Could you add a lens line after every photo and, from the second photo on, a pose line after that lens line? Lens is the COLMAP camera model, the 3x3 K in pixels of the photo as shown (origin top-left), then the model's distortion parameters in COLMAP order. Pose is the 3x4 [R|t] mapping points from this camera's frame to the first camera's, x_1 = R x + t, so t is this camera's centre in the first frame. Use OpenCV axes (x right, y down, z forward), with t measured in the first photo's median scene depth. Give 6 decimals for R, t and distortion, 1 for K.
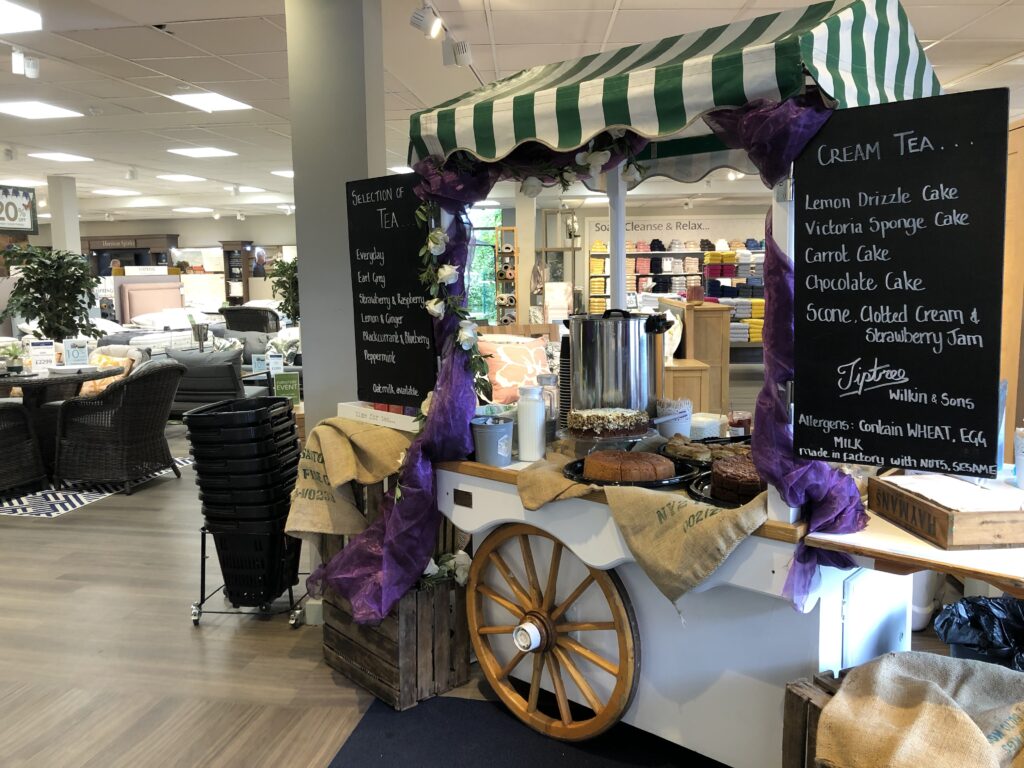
lens RADIAL K [[895.0, 0, 512.0], [0, 895.0, 384.0], [0, 0, 1]] dist [0.061459, -0.085793]
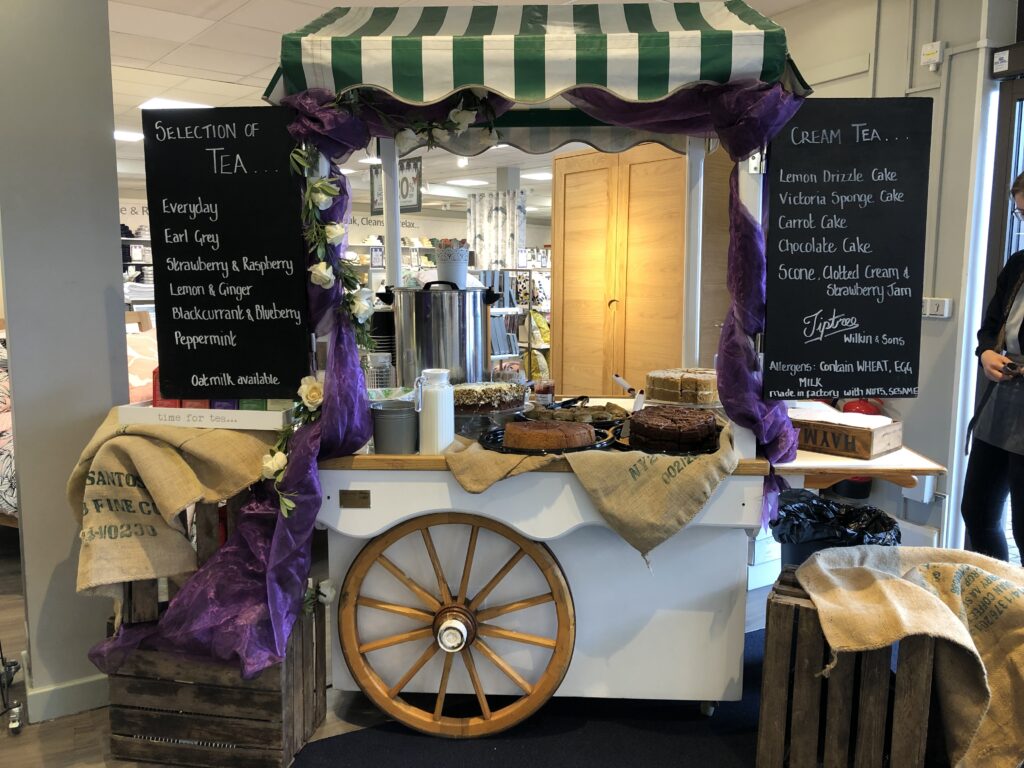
lens RADIAL K [[895.0, 0, 512.0], [0, 895.0, 384.0], [0, 0, 1]] dist [0.061459, -0.085793]
pose [[0.756184, -0.068087, 0.650807, -0.649289], [0.068977, 0.997325, 0.024193, 0.011291], [-0.650714, 0.026597, 0.758857, 0.331423]]
